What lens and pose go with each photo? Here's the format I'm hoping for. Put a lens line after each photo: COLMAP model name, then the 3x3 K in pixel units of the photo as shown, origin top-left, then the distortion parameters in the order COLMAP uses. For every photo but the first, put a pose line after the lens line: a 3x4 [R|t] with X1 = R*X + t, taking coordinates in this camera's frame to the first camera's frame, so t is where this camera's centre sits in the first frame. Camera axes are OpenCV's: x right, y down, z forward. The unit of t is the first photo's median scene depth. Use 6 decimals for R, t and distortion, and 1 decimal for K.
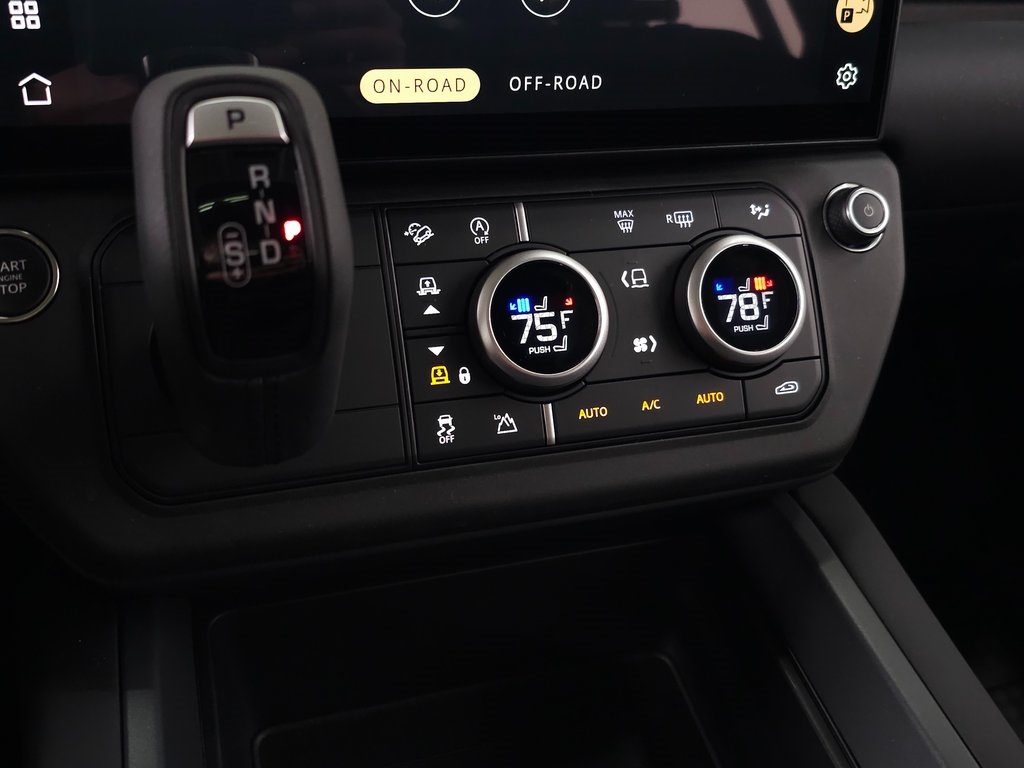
lens RADIAL K [[986.8, 0, 509.6], [0, 986.8, 370.7], [0, 0, 1]] dist [0.094525, -0.245573]
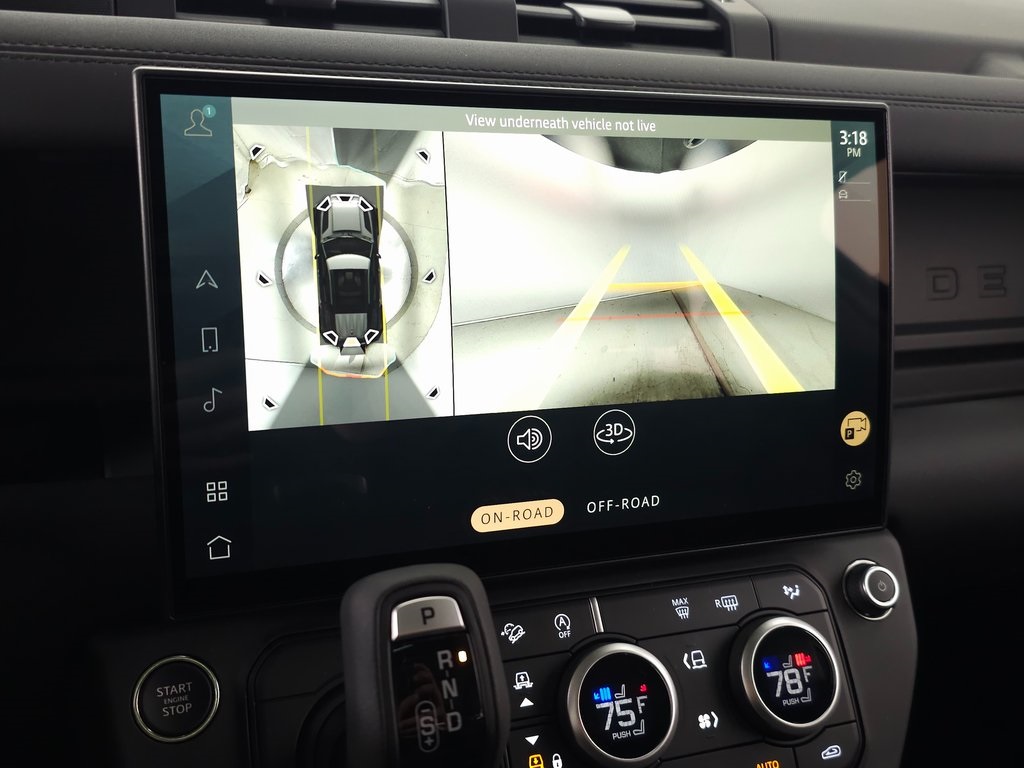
lens RADIAL K [[989.7, 0, 501.6], [0, 989.7, 371.9], [0, 0, 1]] dist [0.087020, -0.230960]
pose [[0.999107, -0.020850, 0.036747, -0.140669], [0.028788, 0.972554, -0.230891, -0.165605], [-0.030924, 0.231743, 0.972286, -0.213117]]
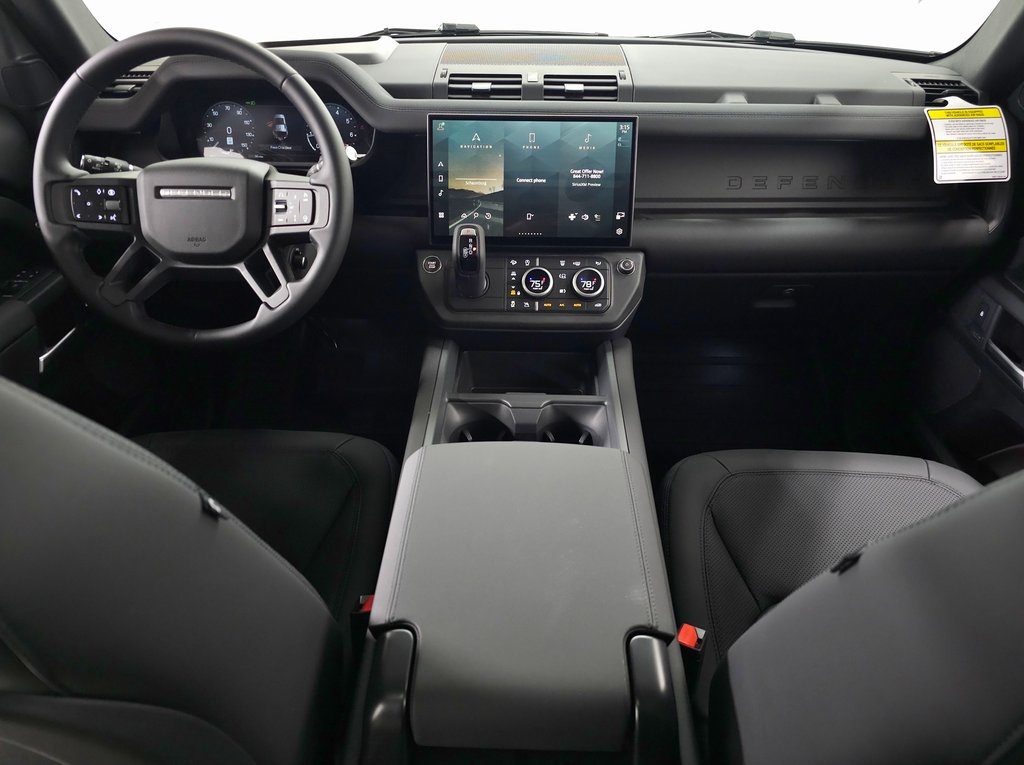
lens RADIAL K [[675.7, 0, 512.0], [0, 675.7, 382.5], [0, 0, 1]] dist [0.045714, -0.034082]
pose [[0.942748, 0.093233, -0.320208, 0.942410], [-0.124151, 0.989233, -0.077493, 0.644685], [0.309535, 0.112810, 0.944173, -1.862169]]
